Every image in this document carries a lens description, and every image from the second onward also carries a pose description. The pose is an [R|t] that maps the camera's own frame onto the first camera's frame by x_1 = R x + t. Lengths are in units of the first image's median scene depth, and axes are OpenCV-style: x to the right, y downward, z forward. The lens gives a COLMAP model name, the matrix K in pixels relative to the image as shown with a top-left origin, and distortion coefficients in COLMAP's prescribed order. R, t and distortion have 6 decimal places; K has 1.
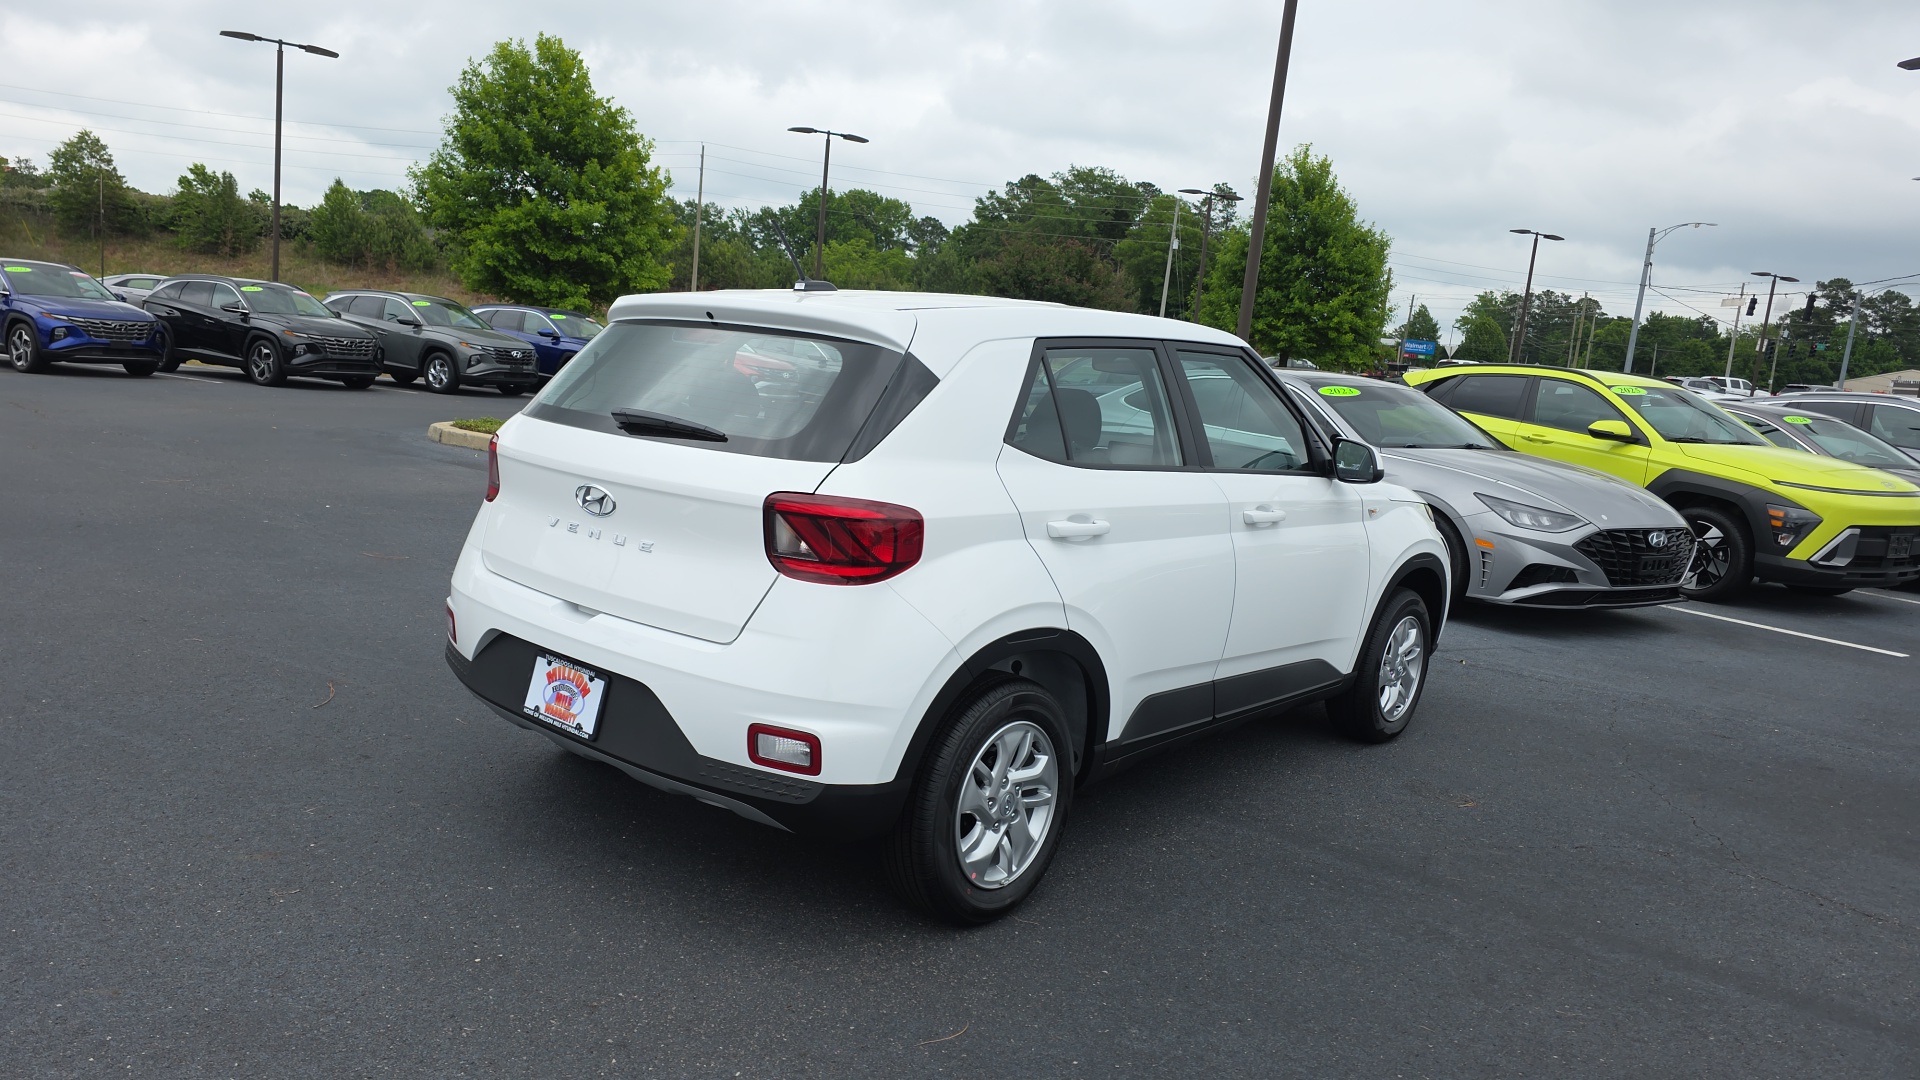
lens RADIAL K [[1301.0, 0, 885.4], [0, 1301.0, 531.9], [0, 0, 1]] dist [0.063970, -0.065108]
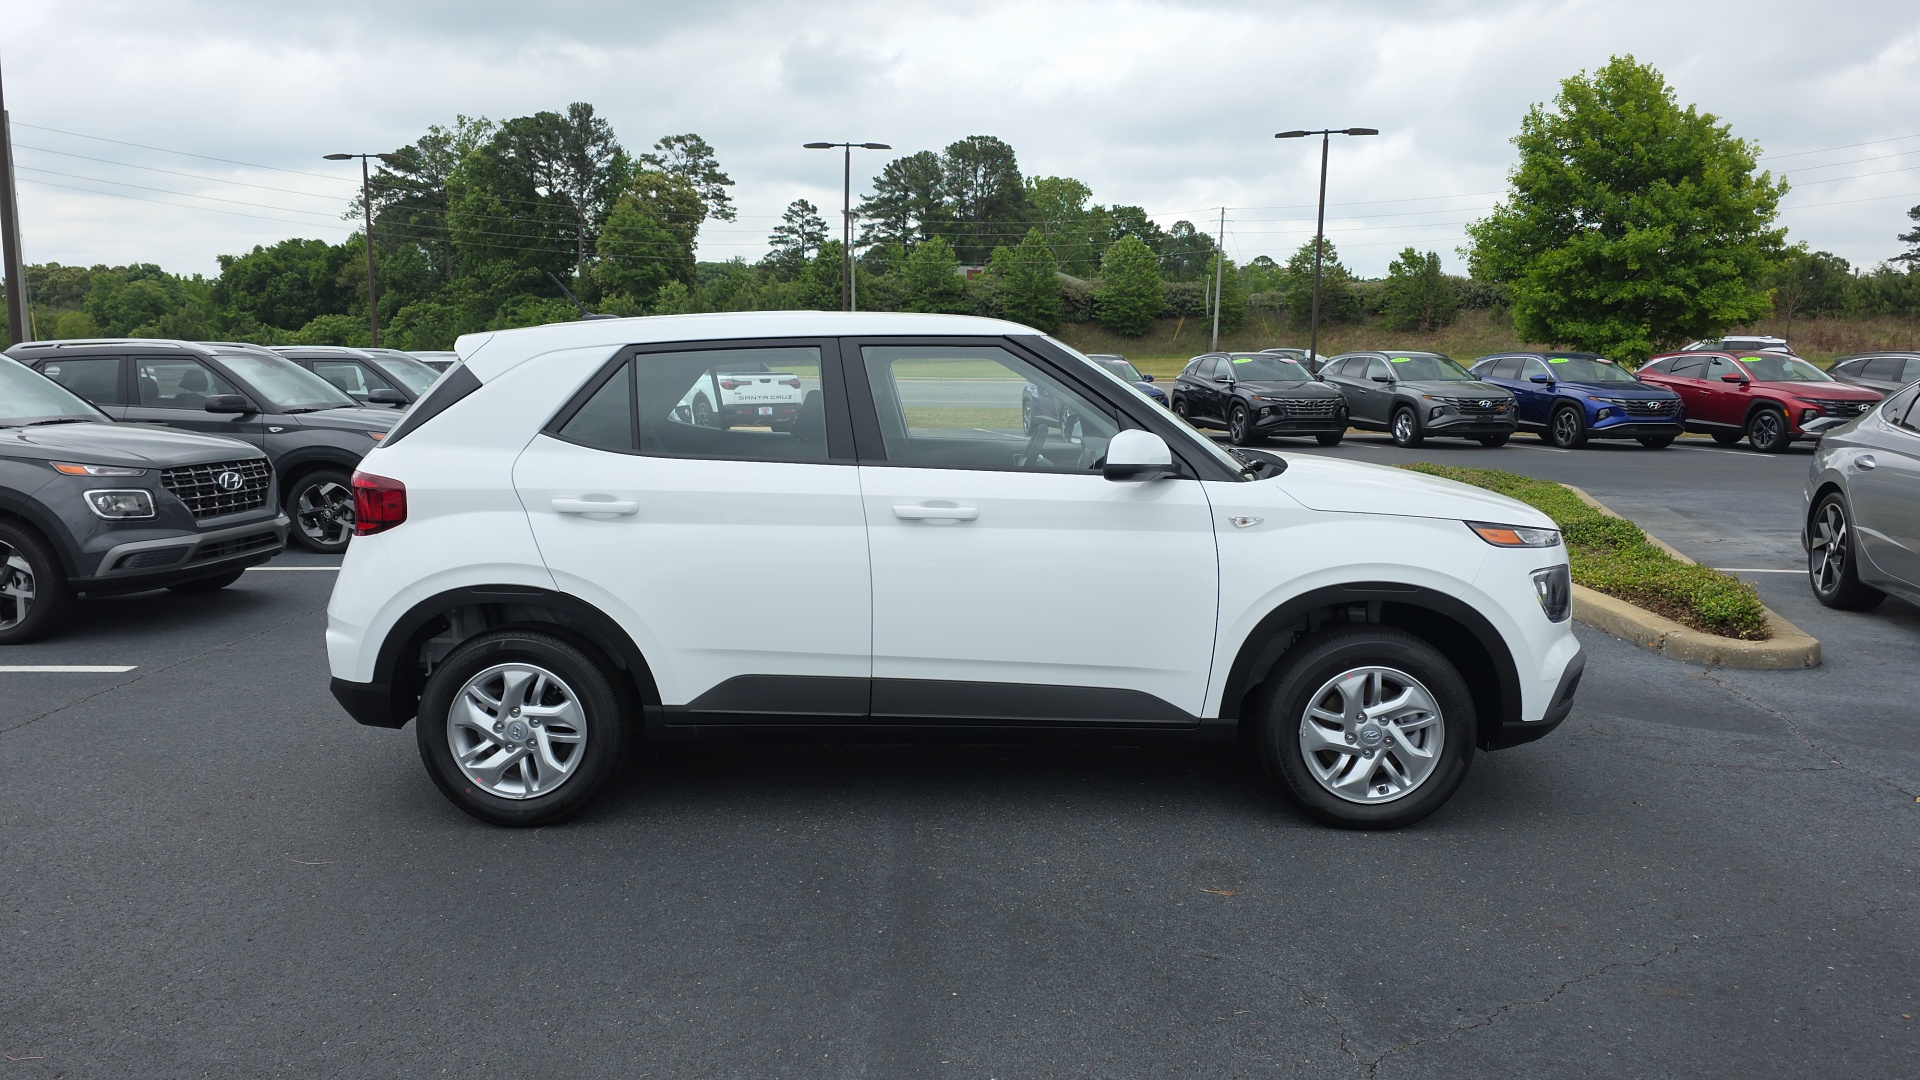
lens RADIAL K [[1321.2, 0, 944.3], [0, 1321.2, 547.6], [0, 0, 1]] dist [0.055676, -0.071606]
pose [[0.643808, 0.024966, -0.764779, 0.210806], [-0.056639, 0.998281, -0.015092, 0.005759], [0.763088, 0.053033, 0.644115, 0.082231]]
